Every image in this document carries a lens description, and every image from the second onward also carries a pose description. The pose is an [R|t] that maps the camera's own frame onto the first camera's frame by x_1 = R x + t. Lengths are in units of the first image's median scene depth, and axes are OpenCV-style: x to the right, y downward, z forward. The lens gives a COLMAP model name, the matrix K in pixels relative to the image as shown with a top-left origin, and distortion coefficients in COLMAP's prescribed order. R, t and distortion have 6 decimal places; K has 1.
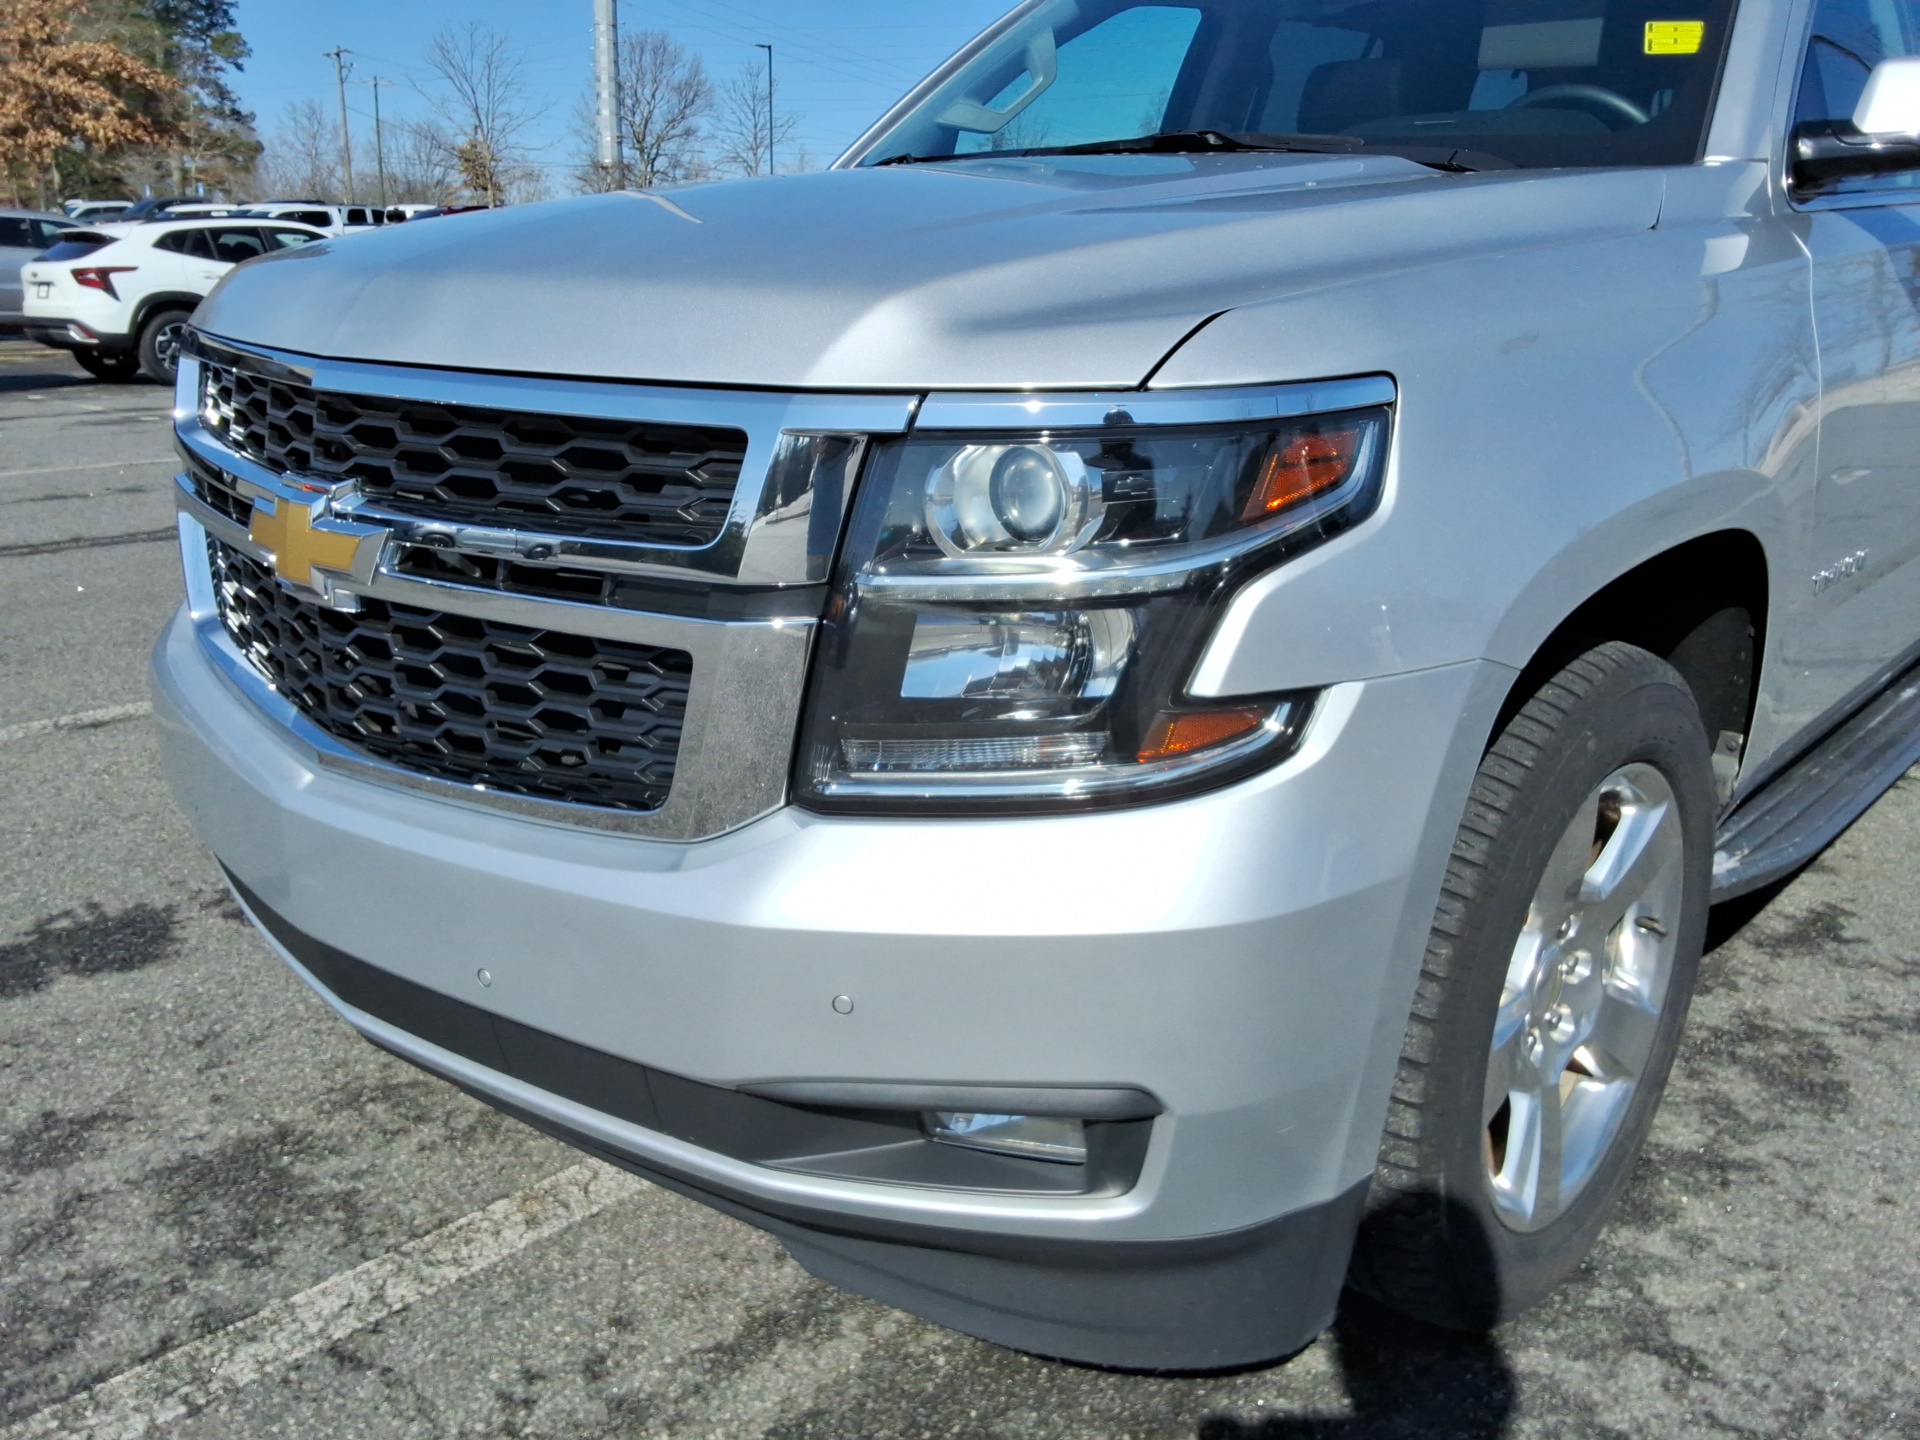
lens RADIAL K [[1545.7, 0, 945.7], [0, 1545.7, 710.3], [0, 0, 1]] dist [0.098948, -0.148754]
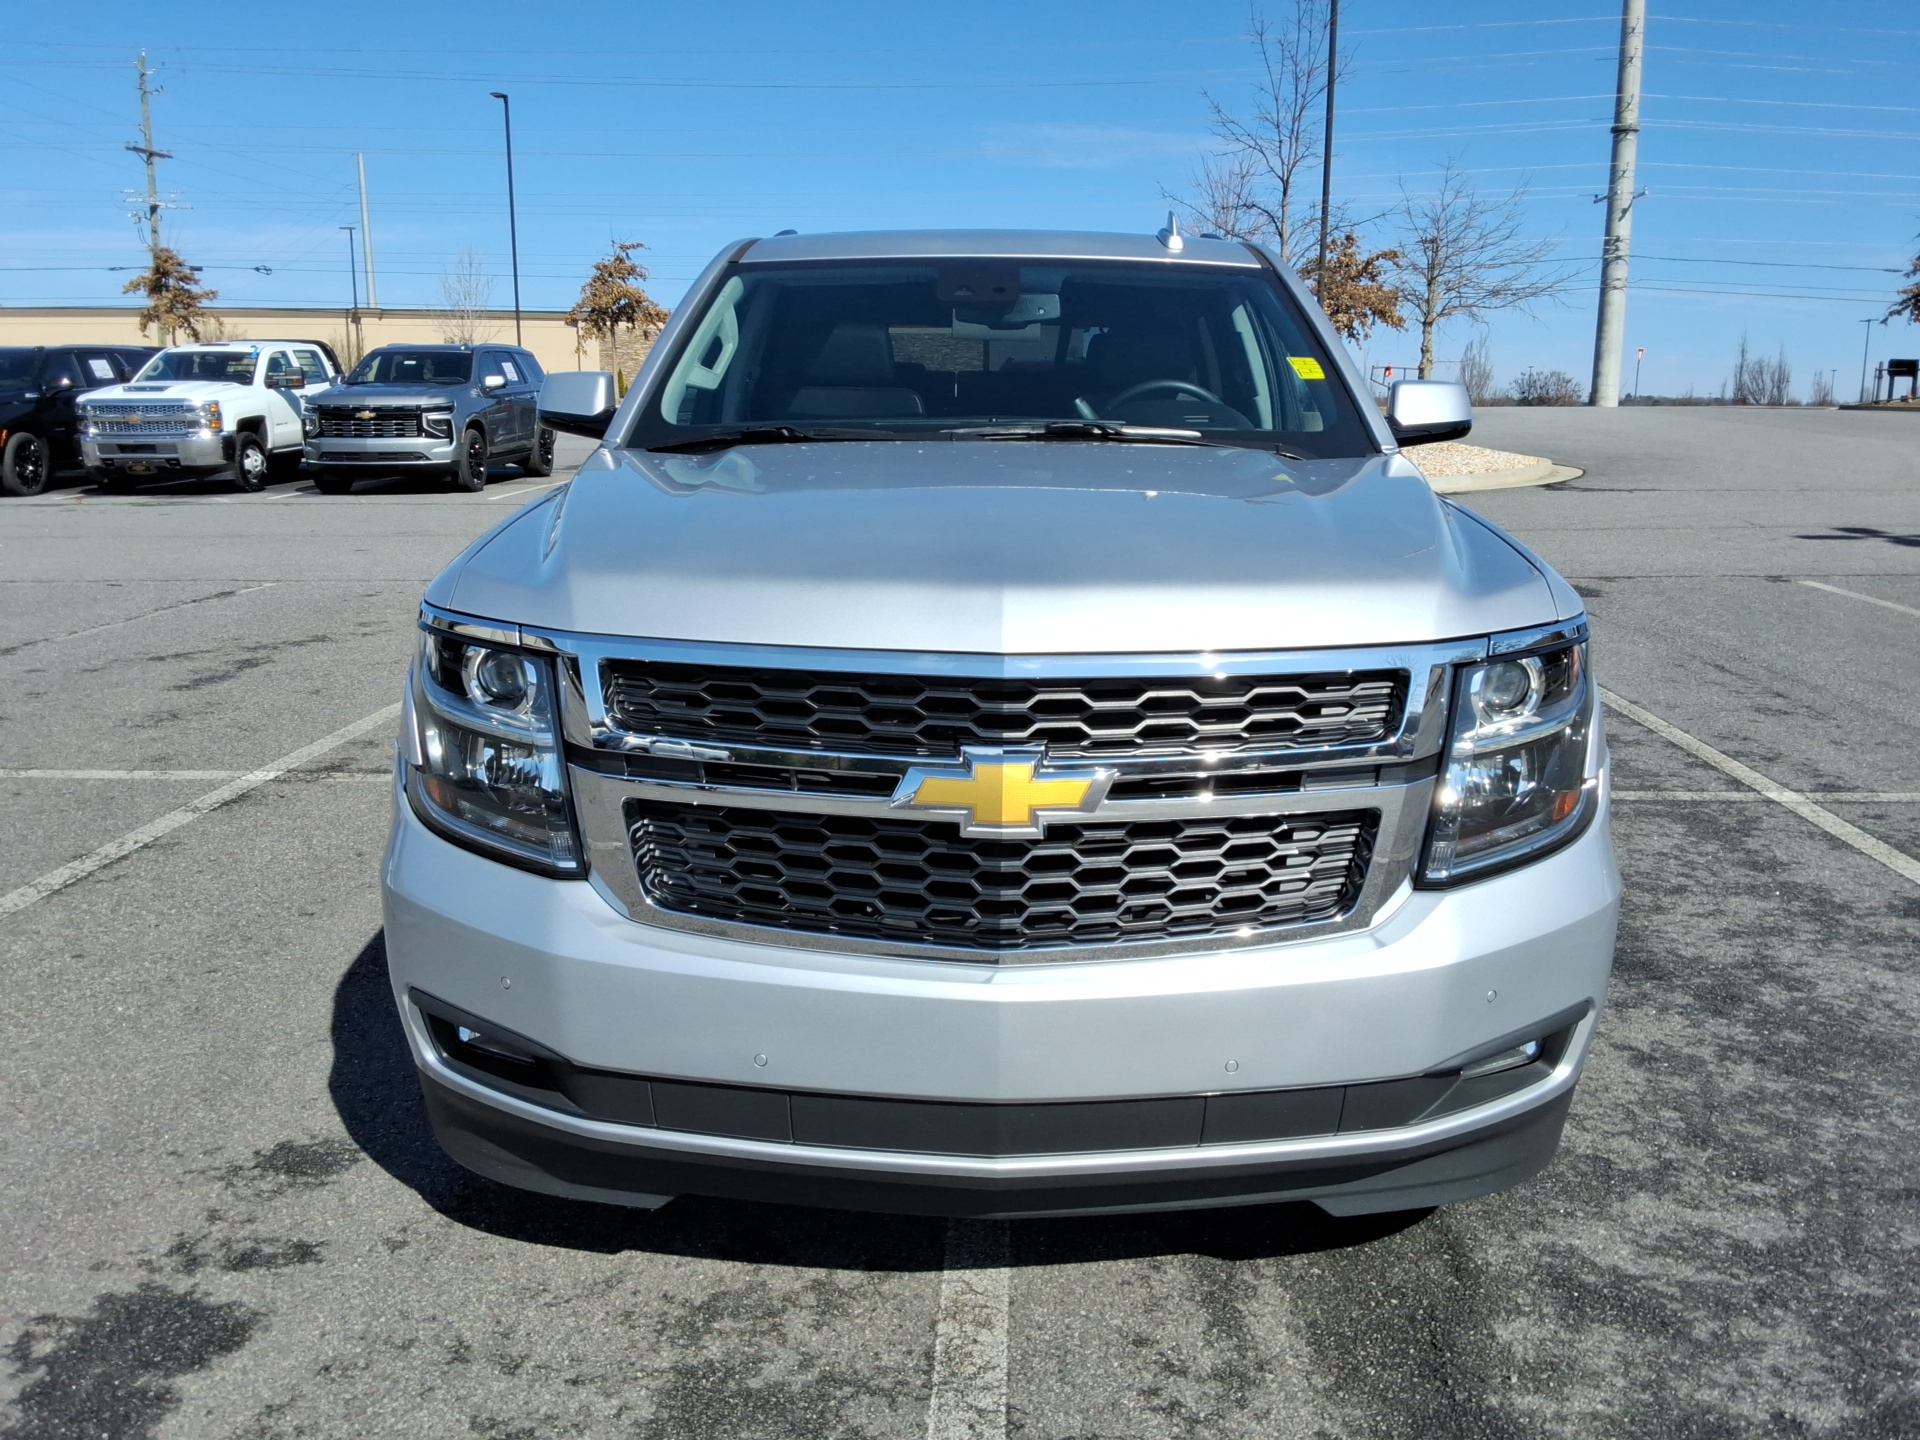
lens RADIAL K [[1545.7, 0, 978.5], [0, 1545.7, 716.9], [0, 0, 1]] dist [0.098948, -0.148754]
pose [[0.736775, -0.142640, 0.660921, -0.088795], [0.191461, 0.981499, -0.001608, -0.012067], [-0.648464, 0.127726, 0.750454, 0.002376]]
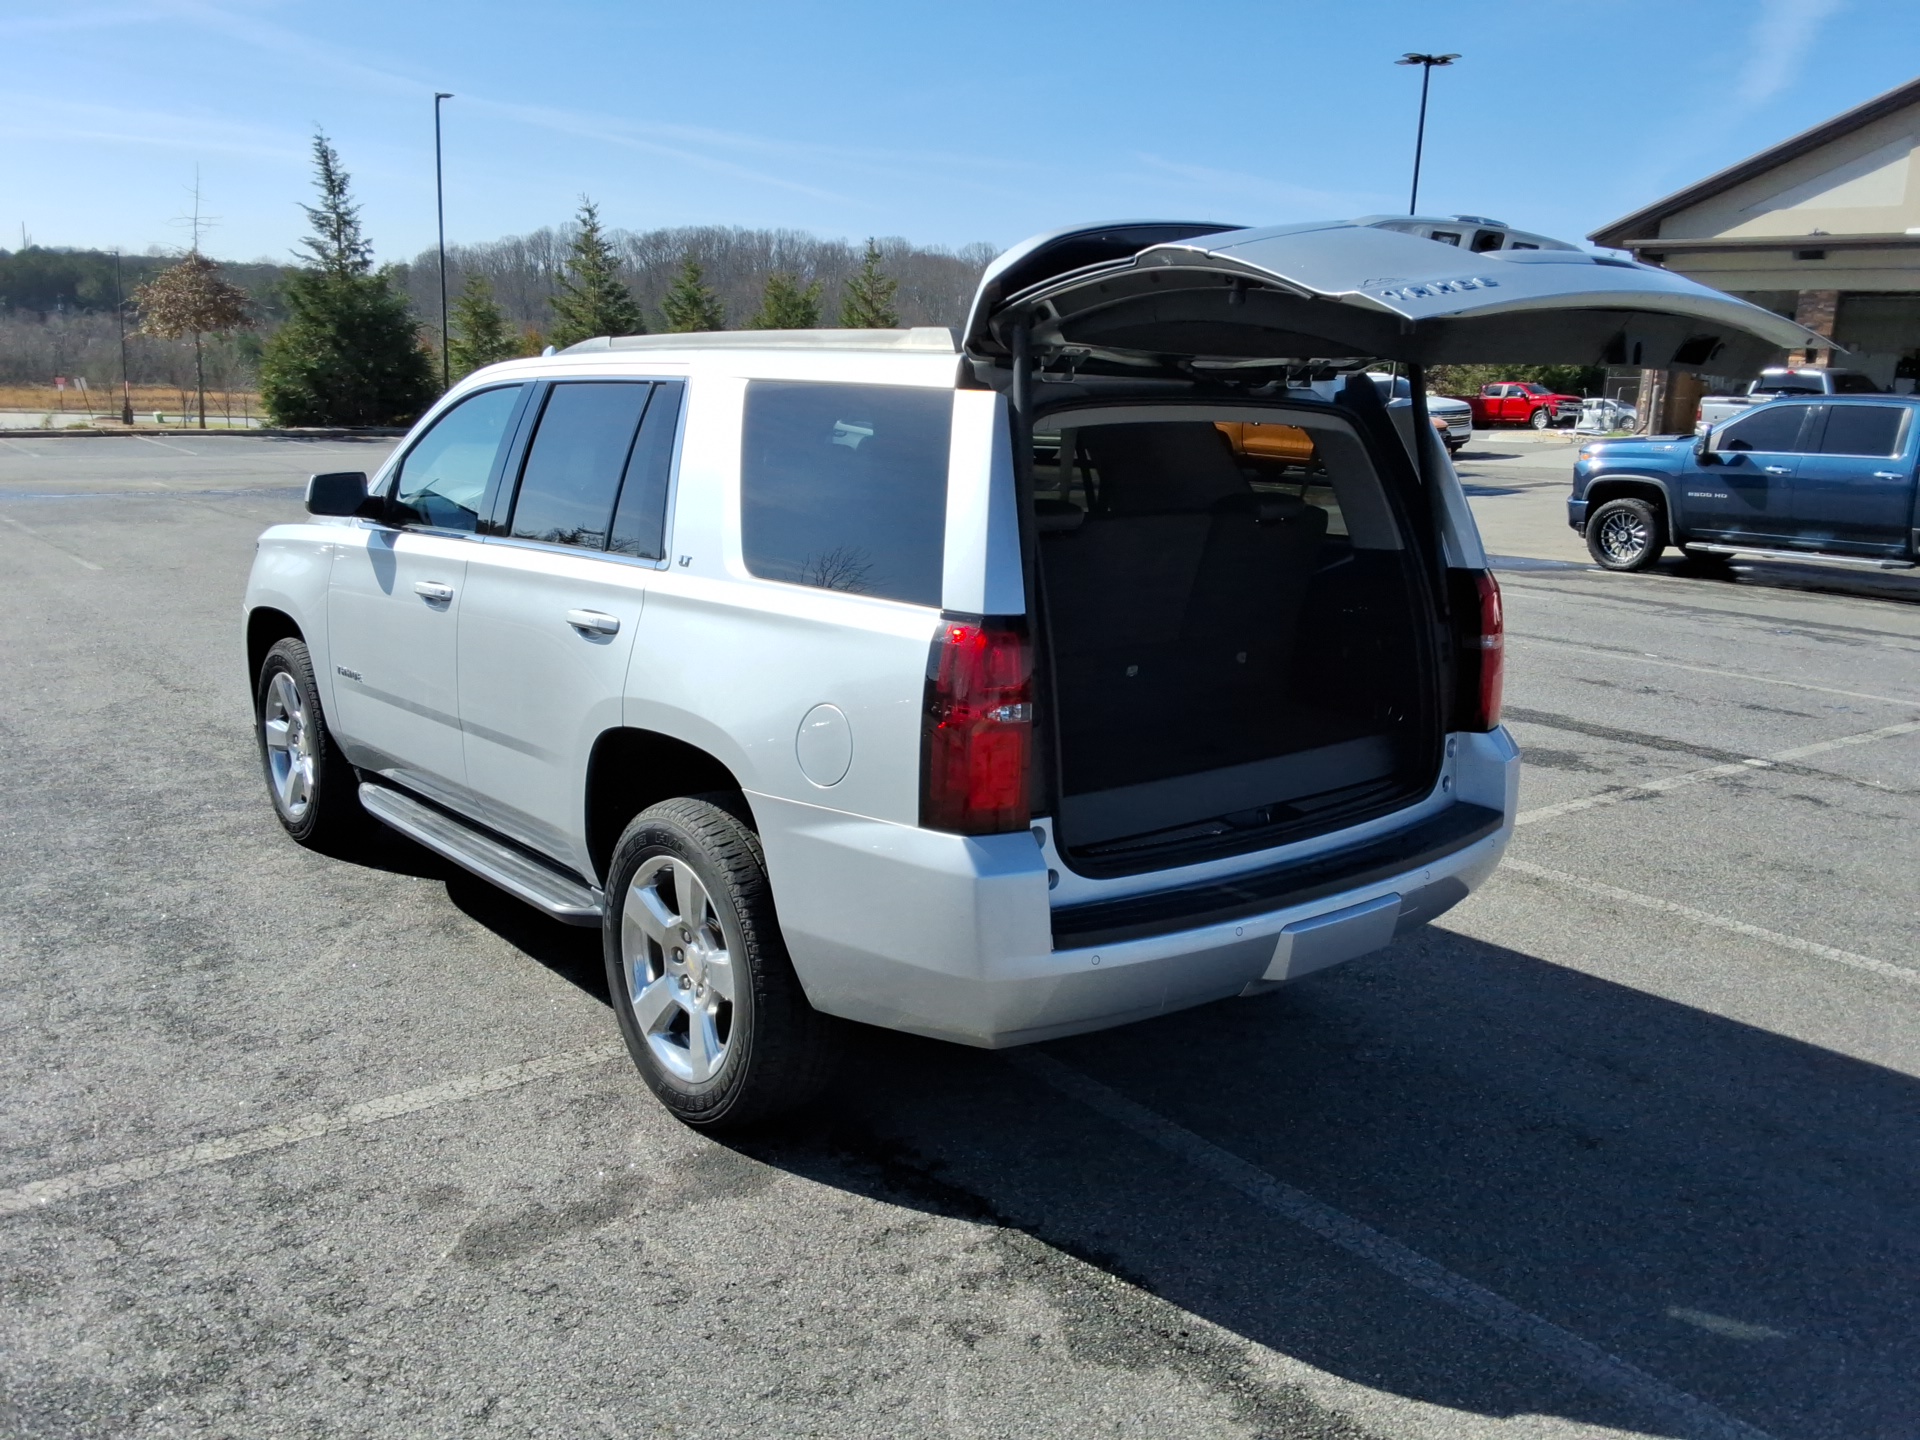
lens RADIAL K [[1545.7, 0, 972.8], [0, 1545.7, 700.7], [0, 0, 1]] dist [0.098948, -0.148754]
pose [[-0.126431, 0.184144, -0.974734, 0.272848], [-0.304872, 0.927847, 0.214831, -0.083919], [0.943964, 0.324330, -0.061168, 0.200945]]
